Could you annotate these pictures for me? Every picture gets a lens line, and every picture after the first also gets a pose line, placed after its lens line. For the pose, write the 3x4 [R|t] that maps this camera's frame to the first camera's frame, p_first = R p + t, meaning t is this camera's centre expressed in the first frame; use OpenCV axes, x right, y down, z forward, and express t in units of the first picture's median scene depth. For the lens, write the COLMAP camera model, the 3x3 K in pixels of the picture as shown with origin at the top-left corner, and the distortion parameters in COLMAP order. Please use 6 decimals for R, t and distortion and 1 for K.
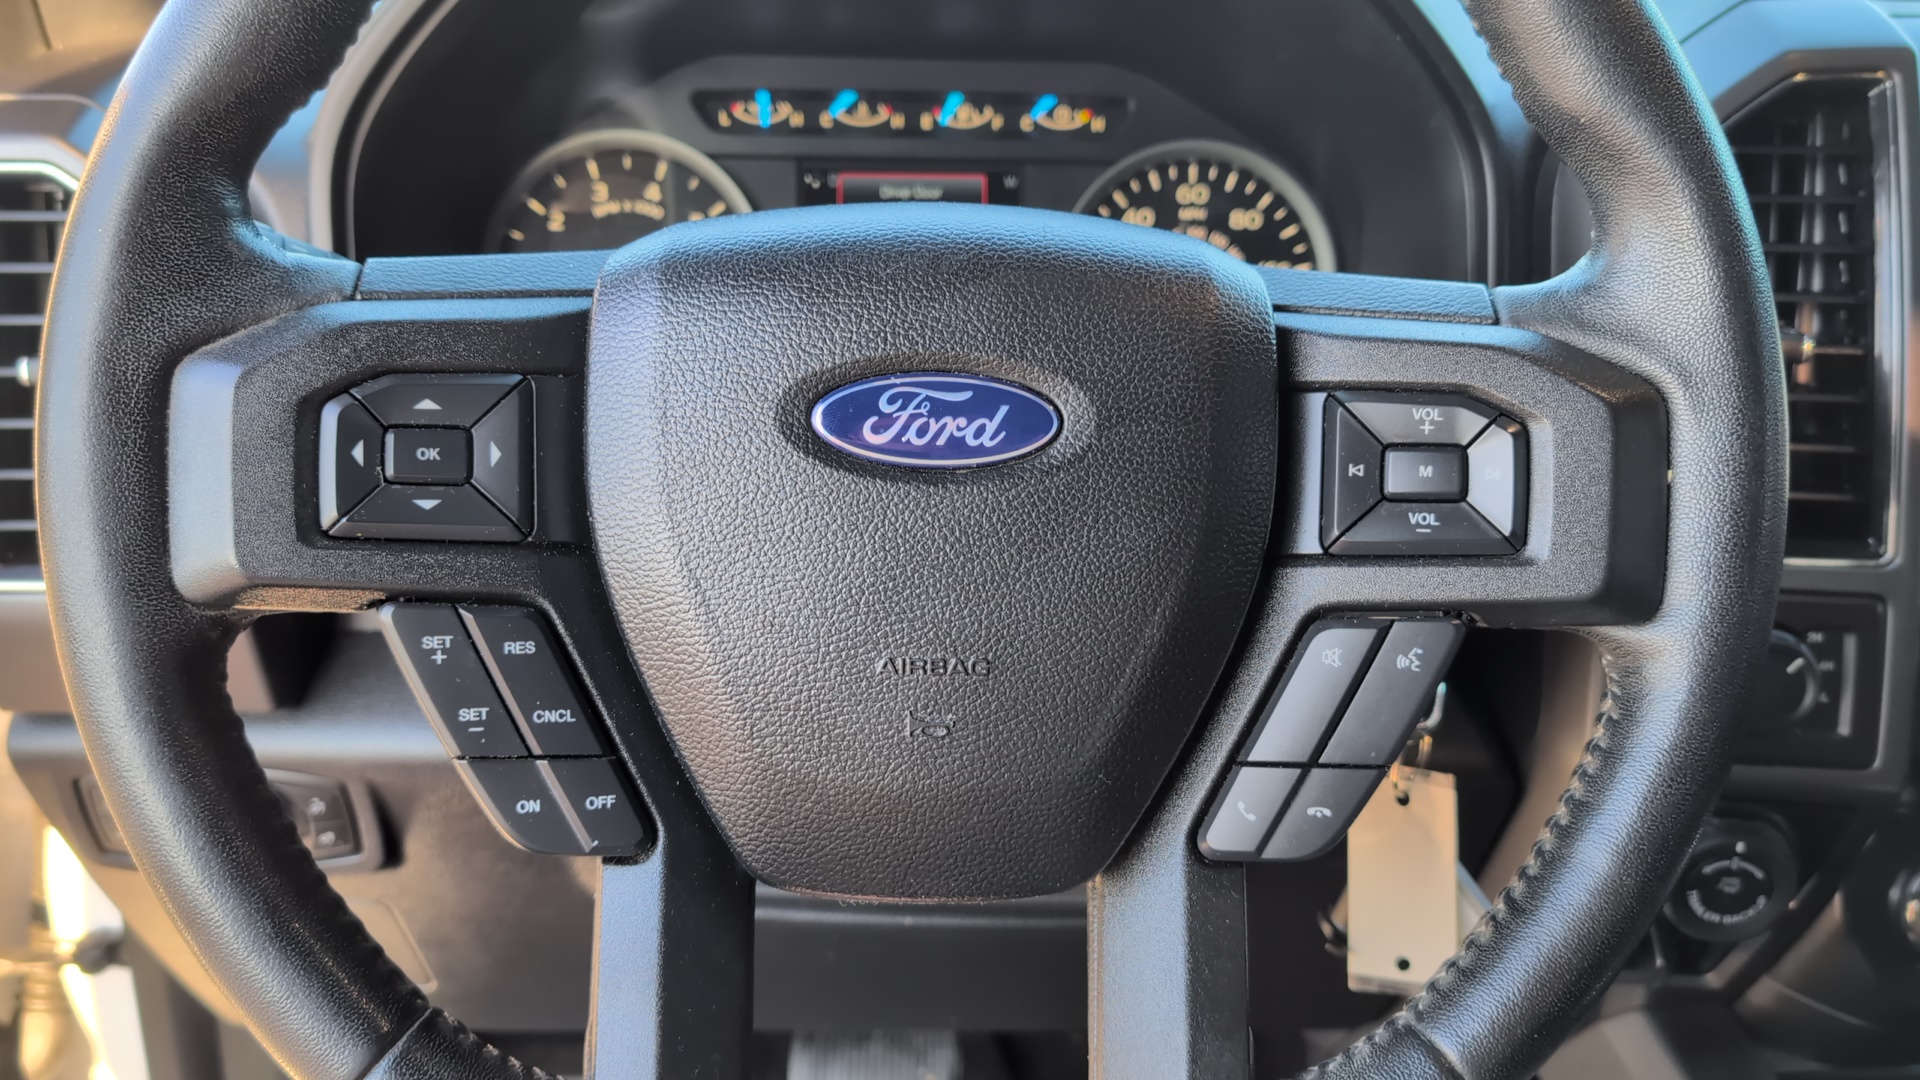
lens RADIAL K [[1624.2, 0, 966.1], [0, 1624.2, 559.2], [0, 0, 1]] dist [0.030393, -0.033006]
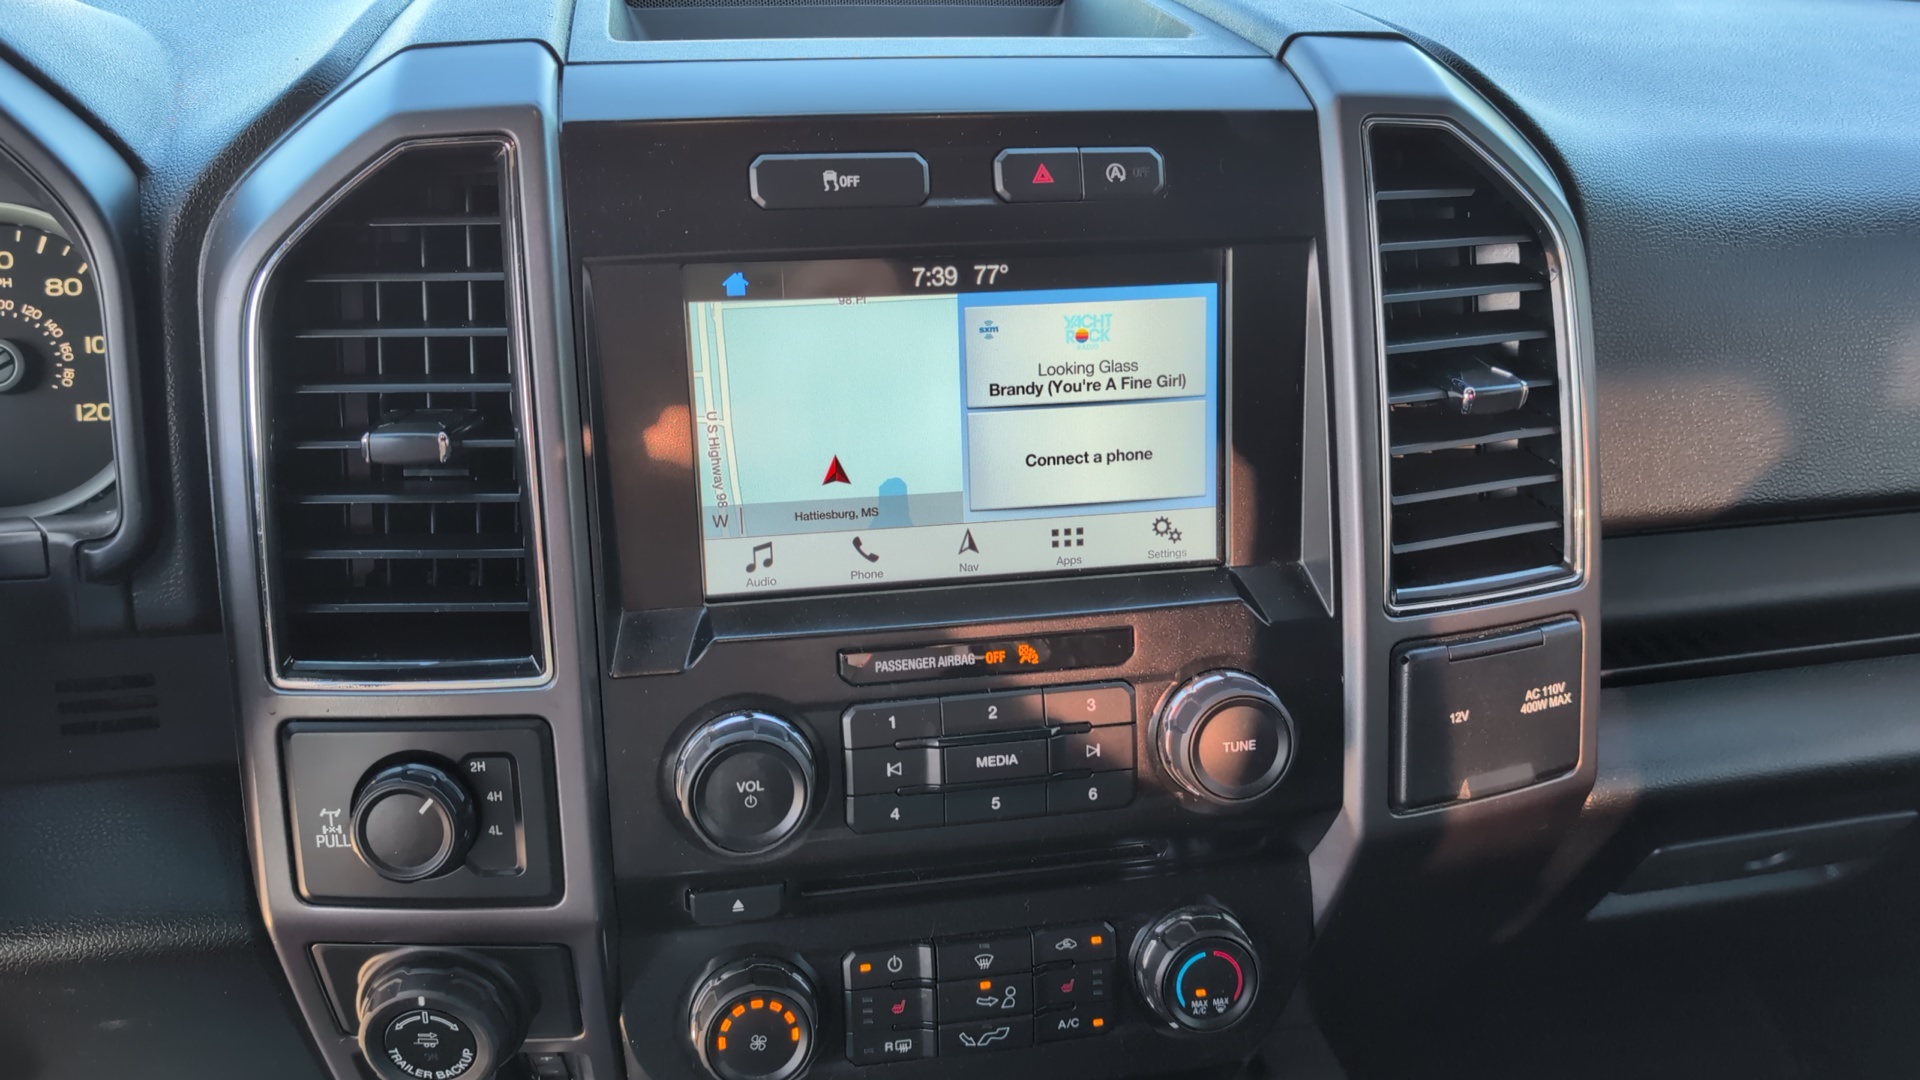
lens RADIAL K [[1624.2, 0, 989.6], [0, 1624.2, 530.2], [0, 0, 1]] dist [0.030393, -0.033006]
pose [[0.989080, -0.055798, 0.136409, 0.676716], [0.052862, 0.998287, 0.025057, -0.091098], [-0.137573, -0.017573, 0.990336, 0.062479]]
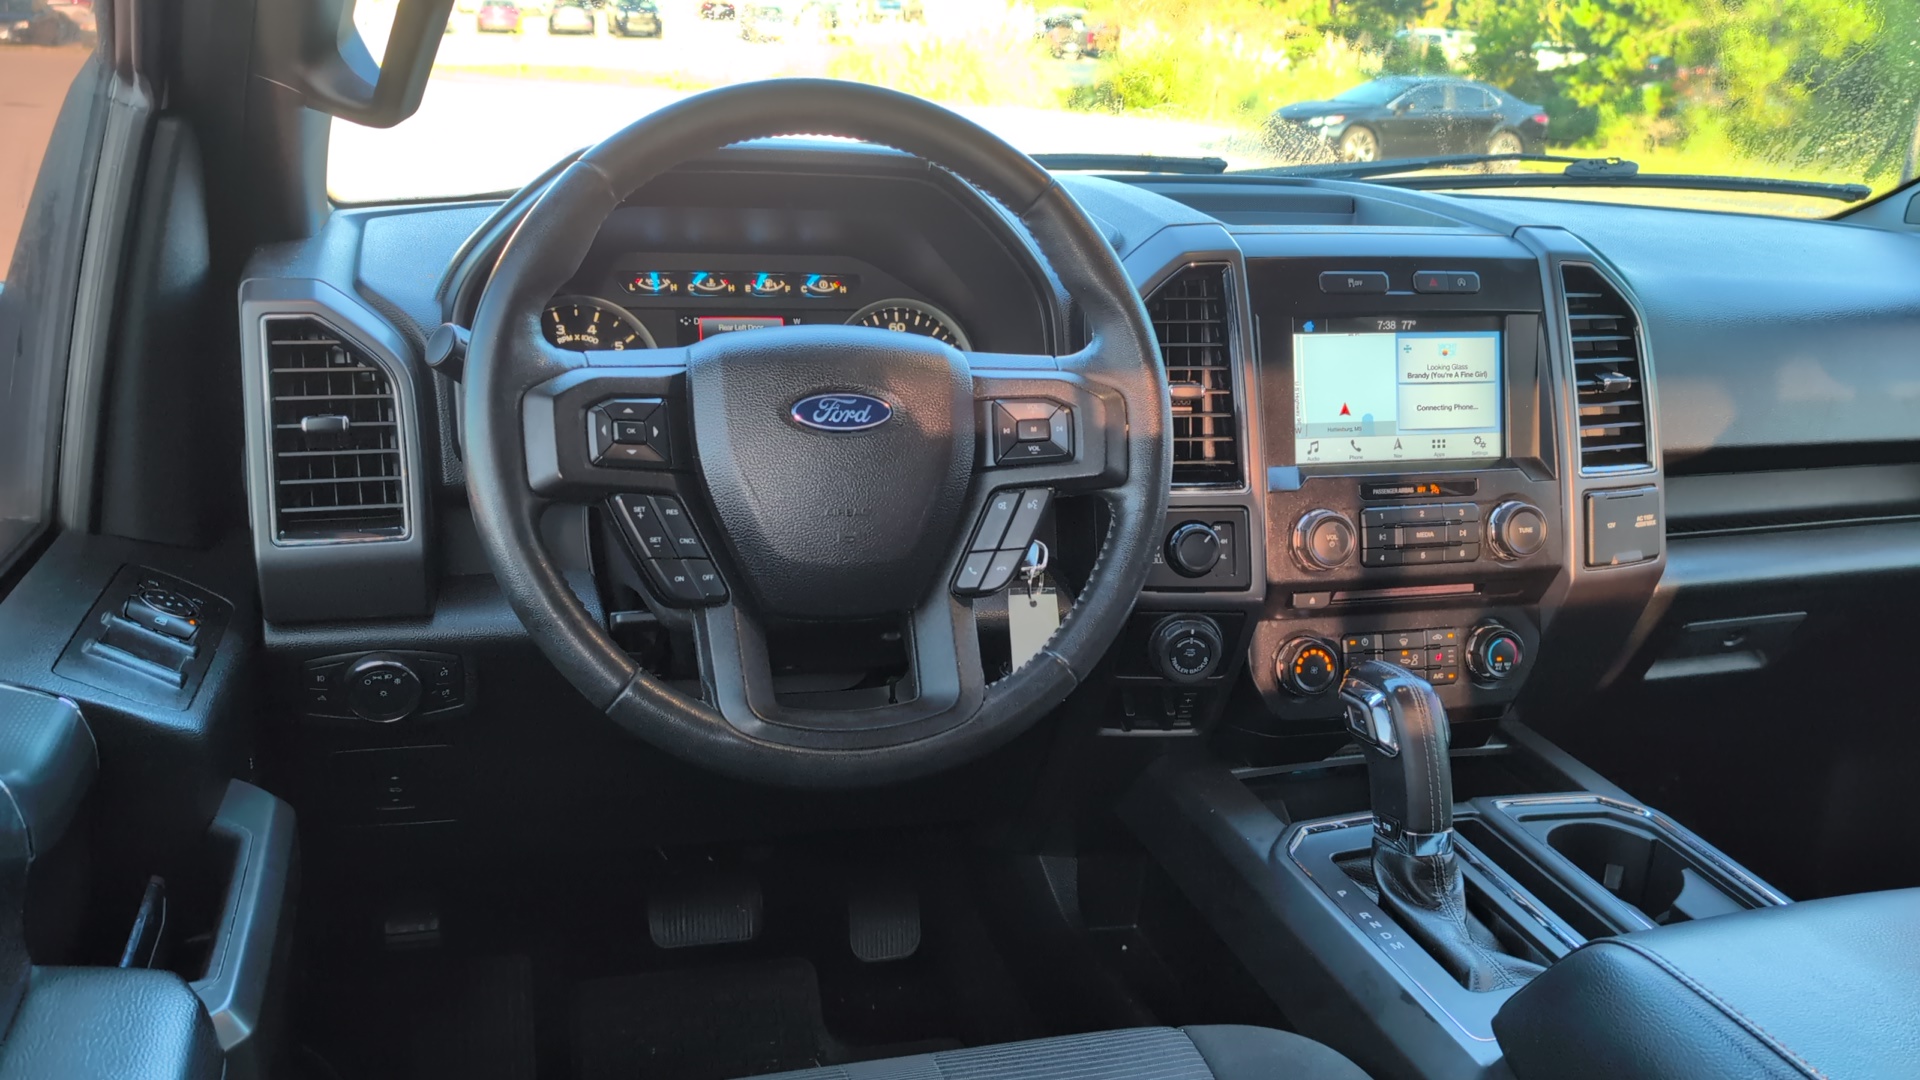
lens RADIAL K [[1624.2, 0, 948.3], [0, 1624.2, 527.2], [0, 0, 1]] dist [0.030393, -0.033006]
pose [[0.973764, -0.039177, 0.224162, -0.282114], [0.063284, 0.992832, -0.101390, 0.233091], [-0.218583, 0.112916, 0.969263, -0.938093]]
